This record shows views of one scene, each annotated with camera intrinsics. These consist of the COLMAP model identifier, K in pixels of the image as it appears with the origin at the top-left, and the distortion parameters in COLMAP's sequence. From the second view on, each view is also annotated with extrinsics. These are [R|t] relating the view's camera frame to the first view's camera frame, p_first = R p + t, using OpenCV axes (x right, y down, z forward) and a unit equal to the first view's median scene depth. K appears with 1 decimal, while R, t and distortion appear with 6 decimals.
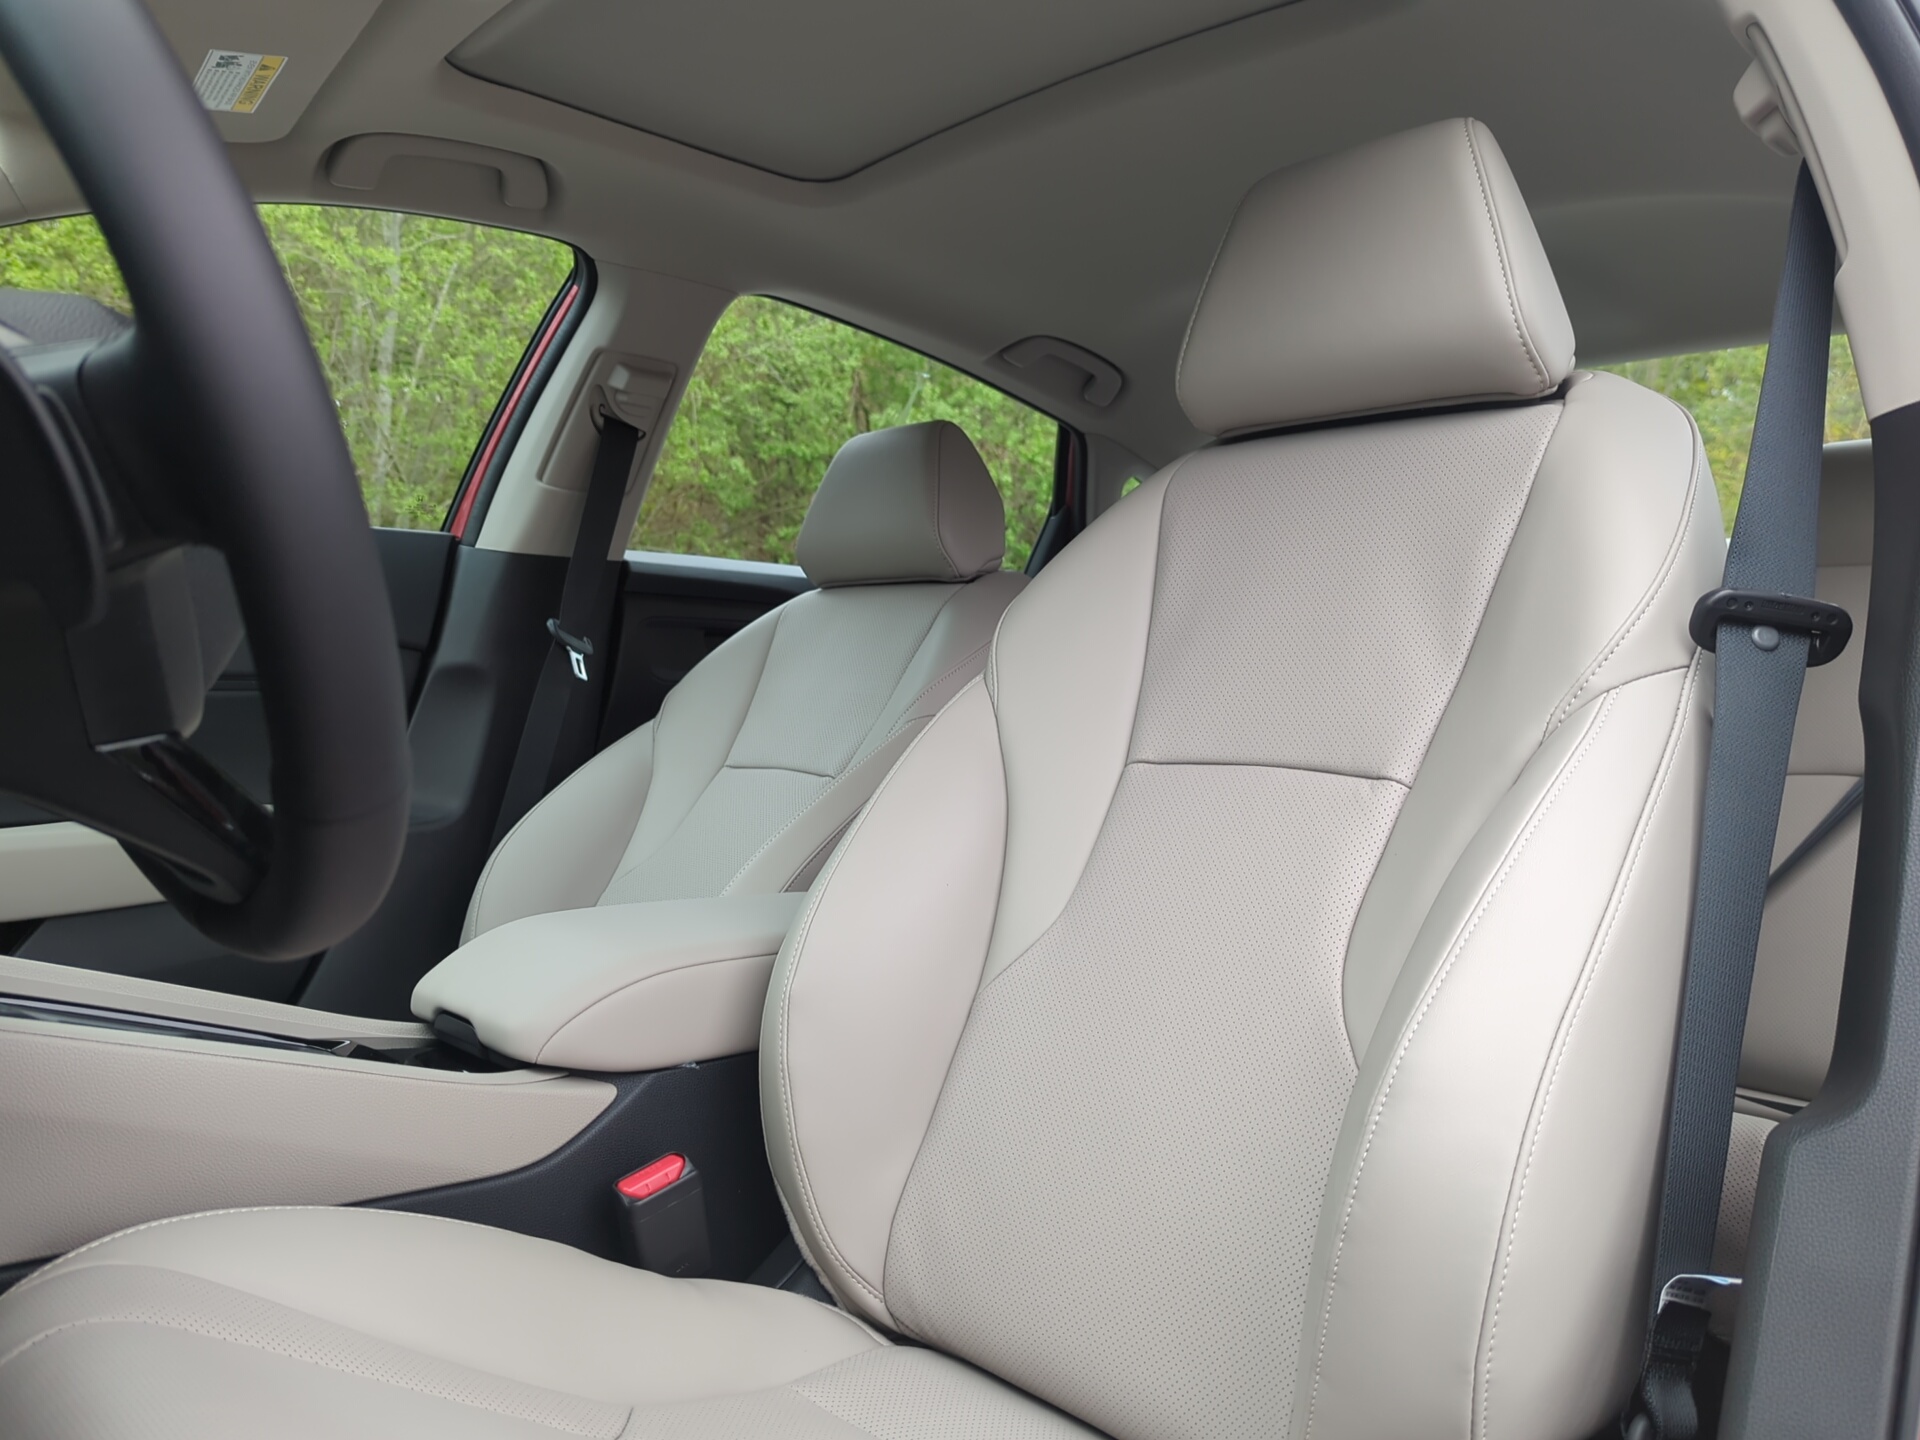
lens RADIAL K [[1626.2, 0, 952.9], [0, 1626.2, 712.4], [0, 0, 1]] dist [0.034687, 0.116539]
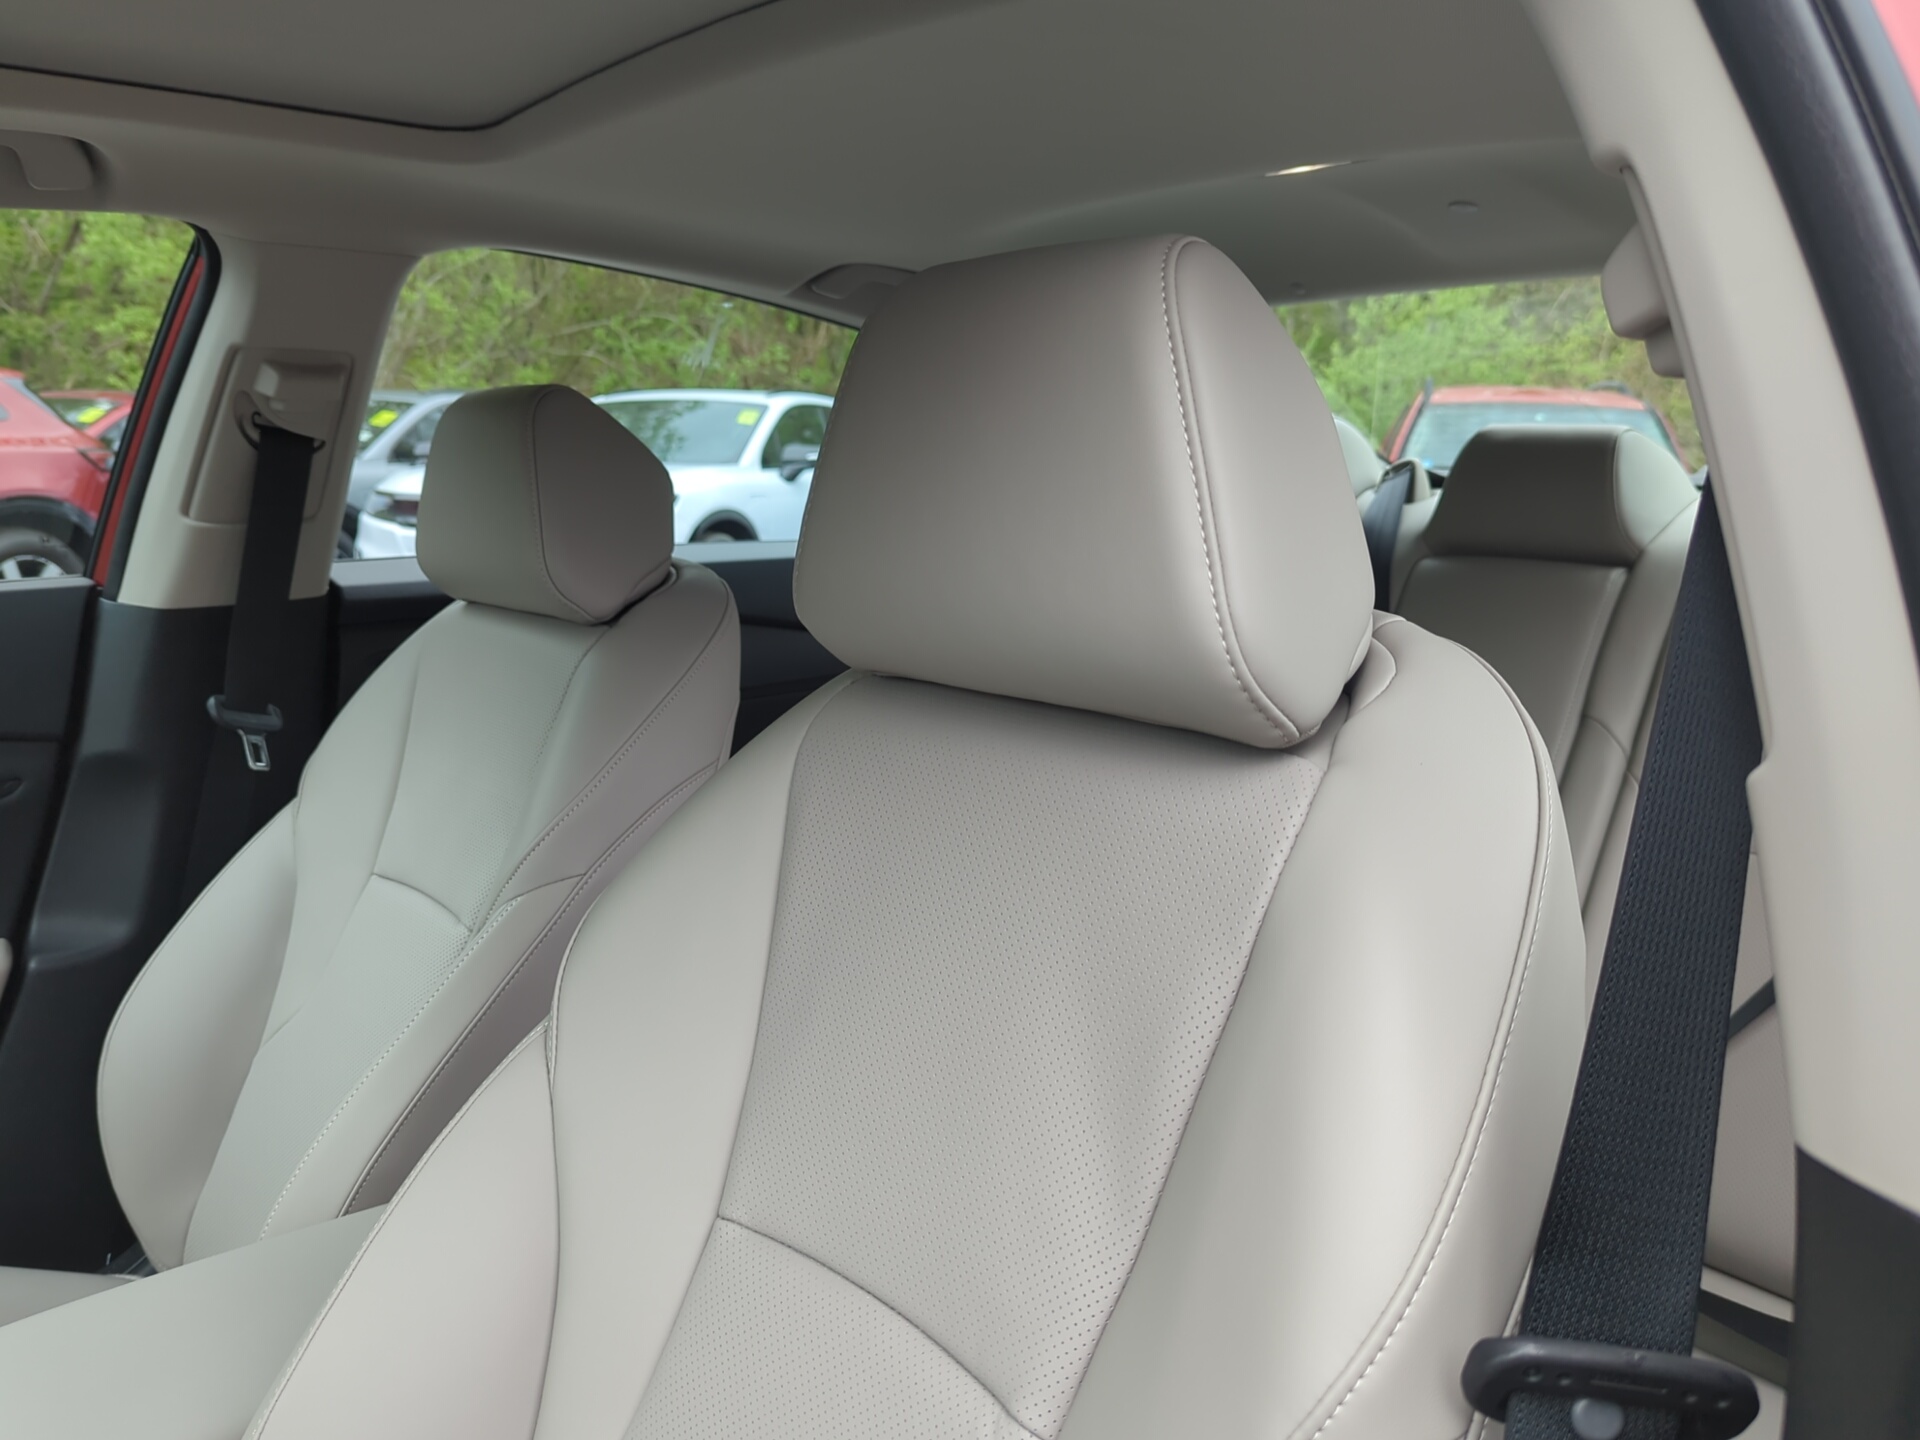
lens RADIAL K [[1551.7, 0, 978.9], [0, 1551.7, 697.5], [0, 0, 1]] dist [0.070341, -0.070830]
pose [[0.999051, -0.031214, -0.030393, 0.149936], [0.036087, 0.983743, 0.175919, -0.177722], [0.024407, -0.176848, 0.983935, 0.253435]]
